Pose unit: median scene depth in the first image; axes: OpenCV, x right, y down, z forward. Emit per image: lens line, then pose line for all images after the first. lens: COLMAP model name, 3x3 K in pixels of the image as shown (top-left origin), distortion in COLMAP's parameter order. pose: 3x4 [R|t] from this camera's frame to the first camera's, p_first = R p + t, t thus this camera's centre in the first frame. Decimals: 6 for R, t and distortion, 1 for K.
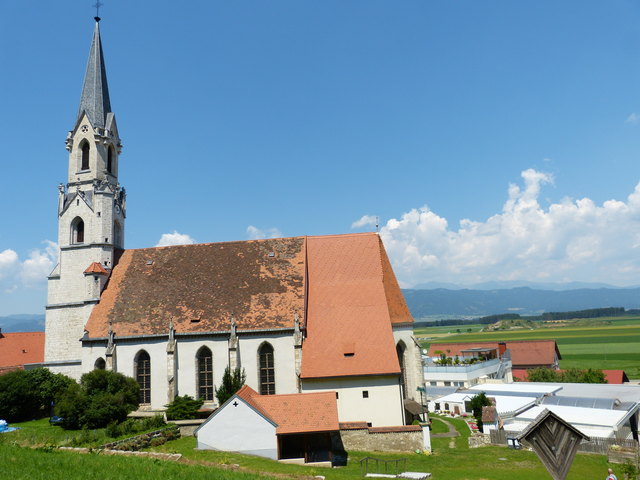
lens RADIAL K [[474.8, 0, 320.0], [0, 474.8, 240.0], [0, 0, 1]] dist [-0.027408, 0.003894]
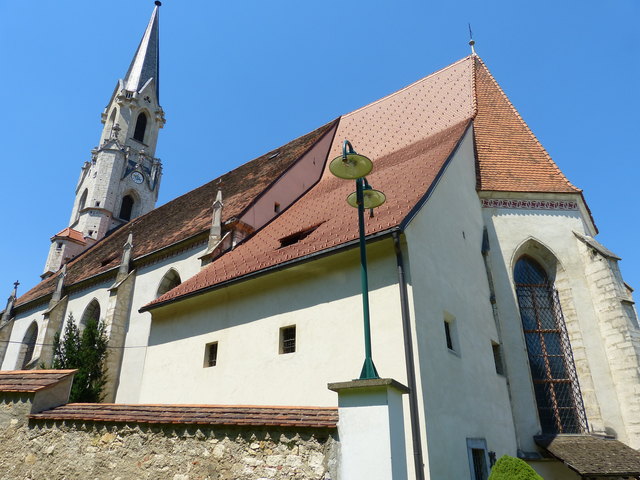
lens RADIAL K [[474.8, 0, 320.0], [0, 474.8, 240.0], [0, 0, 1]] dist [-0.027408, 0.003894]
pose [[0.839702, -0.185023, -0.510555, 0.215251], [0.050809, 0.962811, -0.265354, 0.290905], [0.540665, 0.196878, 0.817876, 0.665326]]
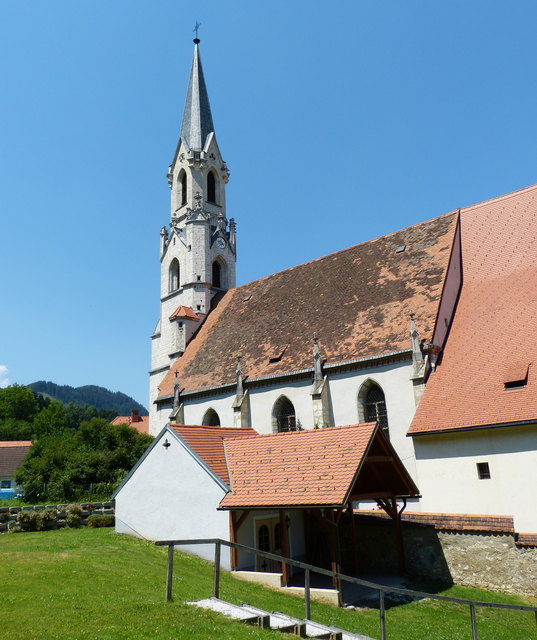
lens RADIAL K [[564.2, 0, 270.1], [0, 564.2, 276.0], [0, 0, 1]] dist [-0.040581, 0.008717]
pose [[0.800765, -0.187115, -0.569002, 0.178323], [0.108354, 0.979533, -0.169630, 0.181863], [0.589096, 0.074181, 0.804651, 0.366048]]
